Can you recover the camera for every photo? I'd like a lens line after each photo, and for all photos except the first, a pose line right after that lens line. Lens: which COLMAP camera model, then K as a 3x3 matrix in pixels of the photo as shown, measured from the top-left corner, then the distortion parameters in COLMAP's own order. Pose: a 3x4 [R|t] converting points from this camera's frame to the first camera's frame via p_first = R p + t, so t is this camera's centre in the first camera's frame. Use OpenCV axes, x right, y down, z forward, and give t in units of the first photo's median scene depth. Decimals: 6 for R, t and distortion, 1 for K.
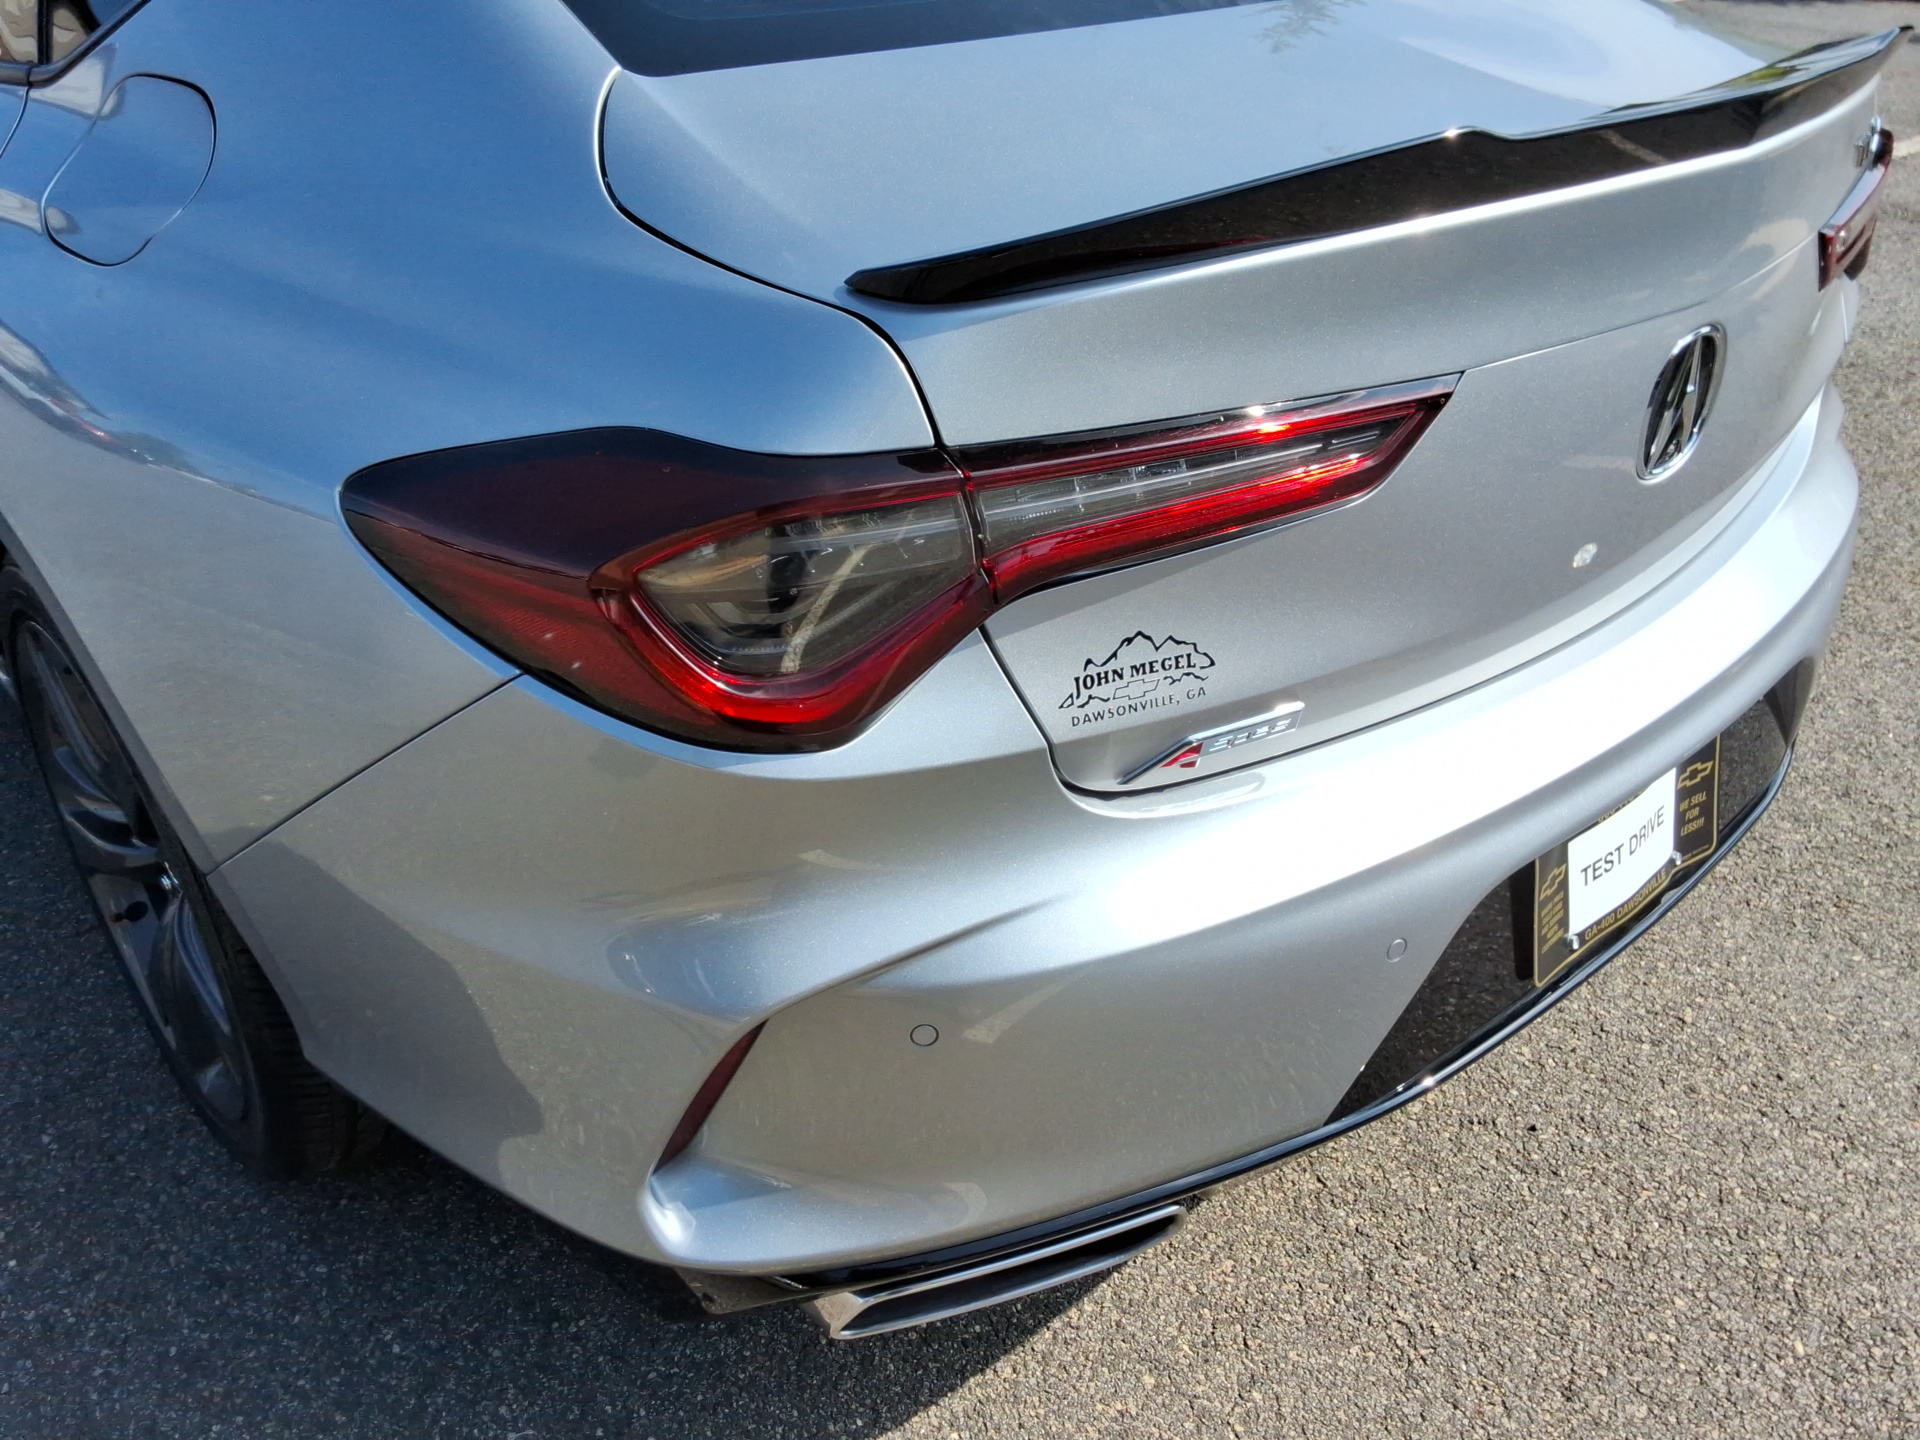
lens RADIAL K [[1564.9, 0, 966.8], [0, 1564.9, 754.9], [0, 0, 1]] dist [0.079605, -0.157367]
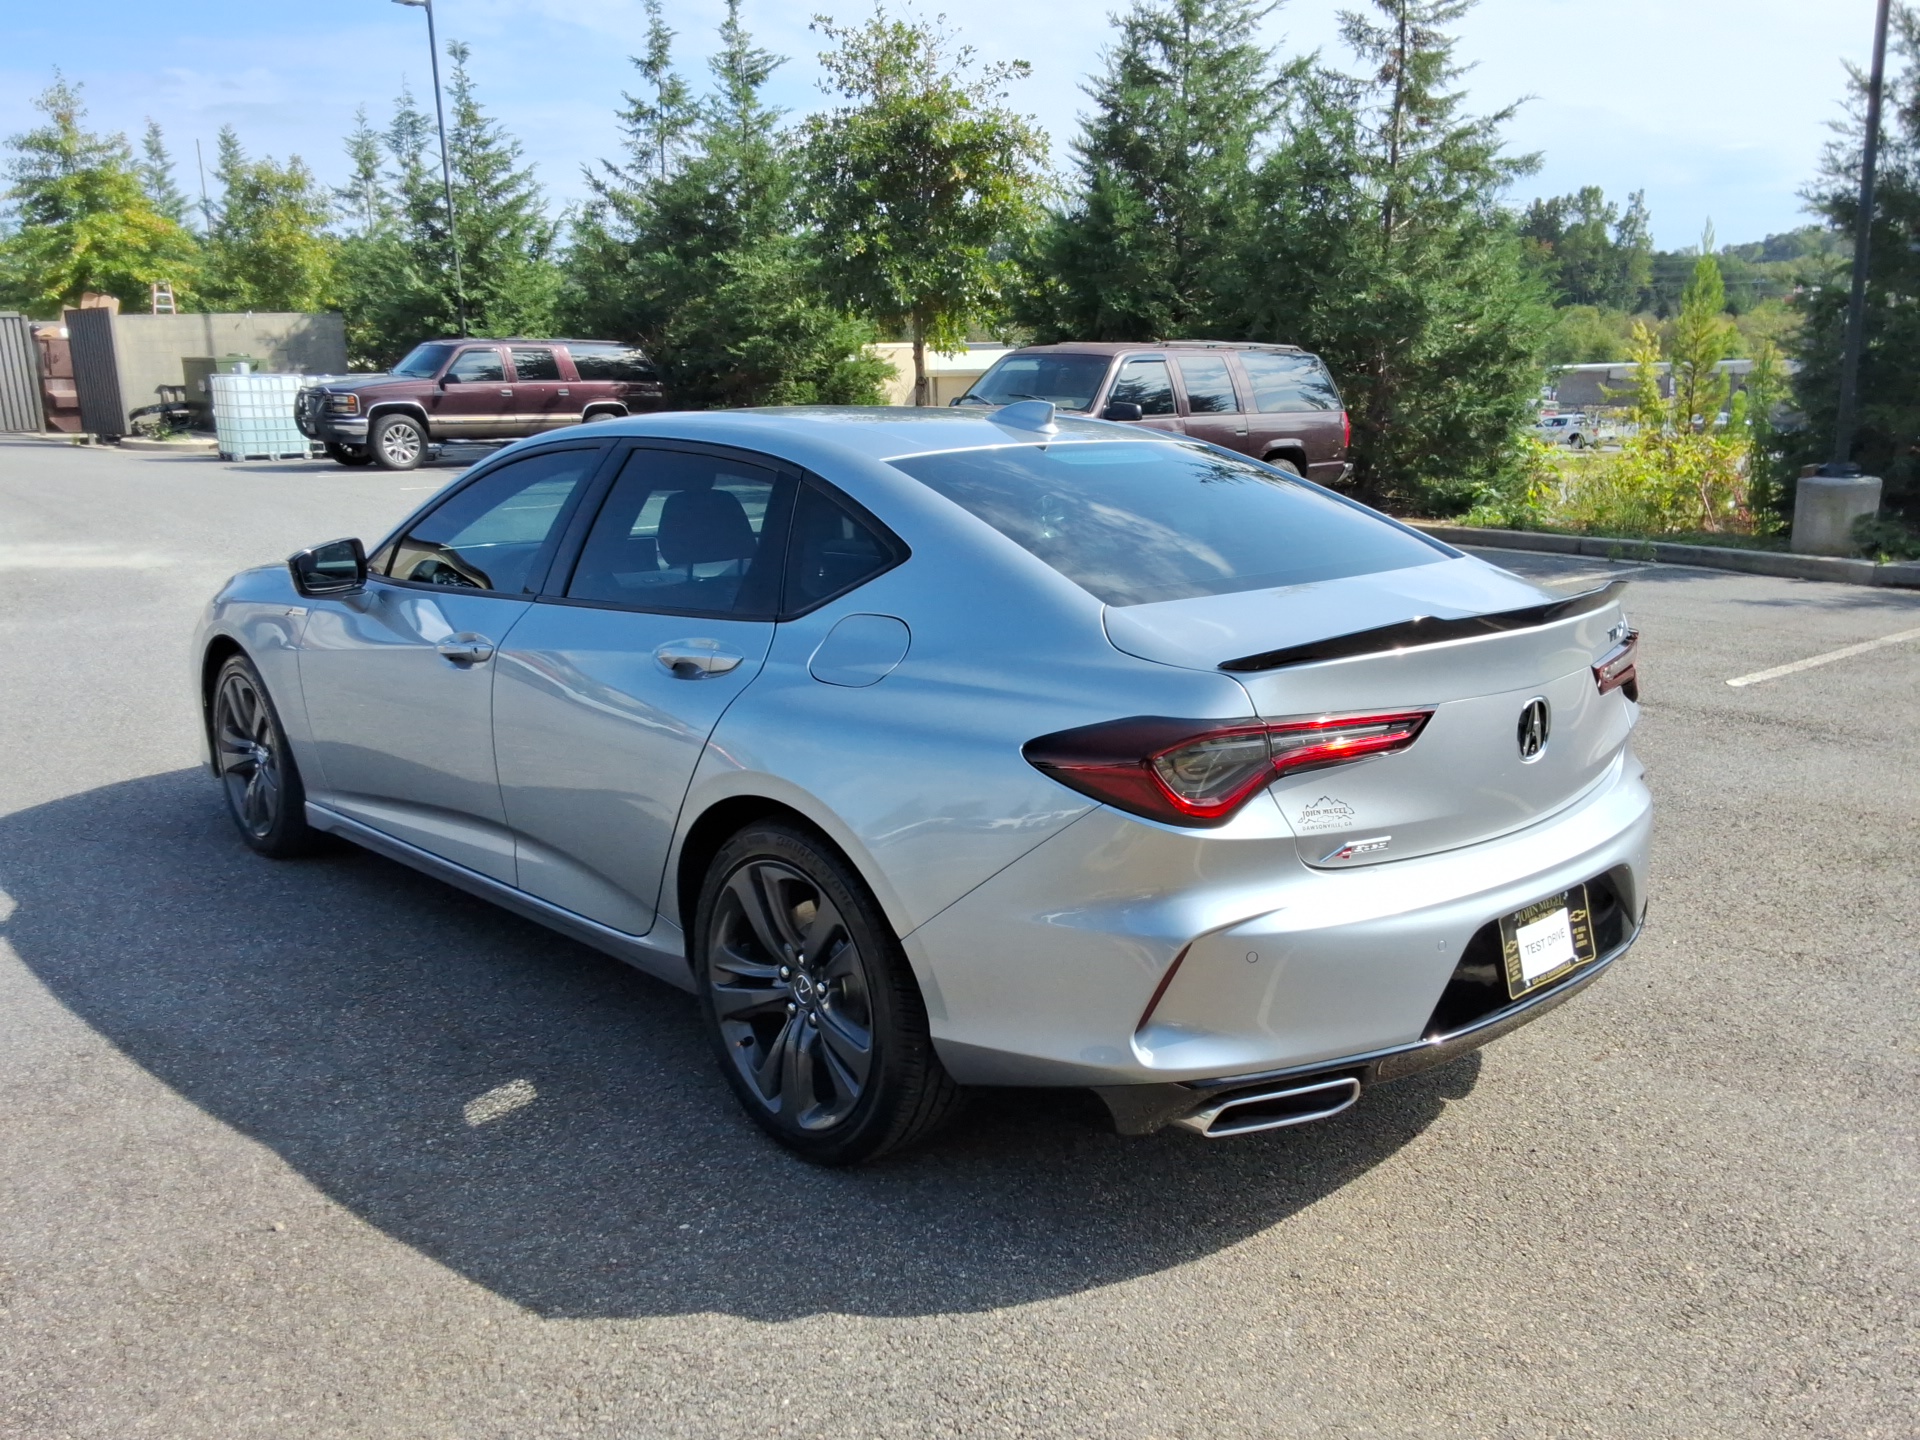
lens RADIAL K [[1564.9, 0, 976.1], [0, 1564.9, 725.8], [0, 0, 1]] dist [0.079605, -0.157367]
pose [[0.999873, -0.013186, 0.008940, -0.399173], [0.015508, 0.934083, -0.356719, 0.596253], [-0.003647, 0.356812, 0.934169, -1.191637]]
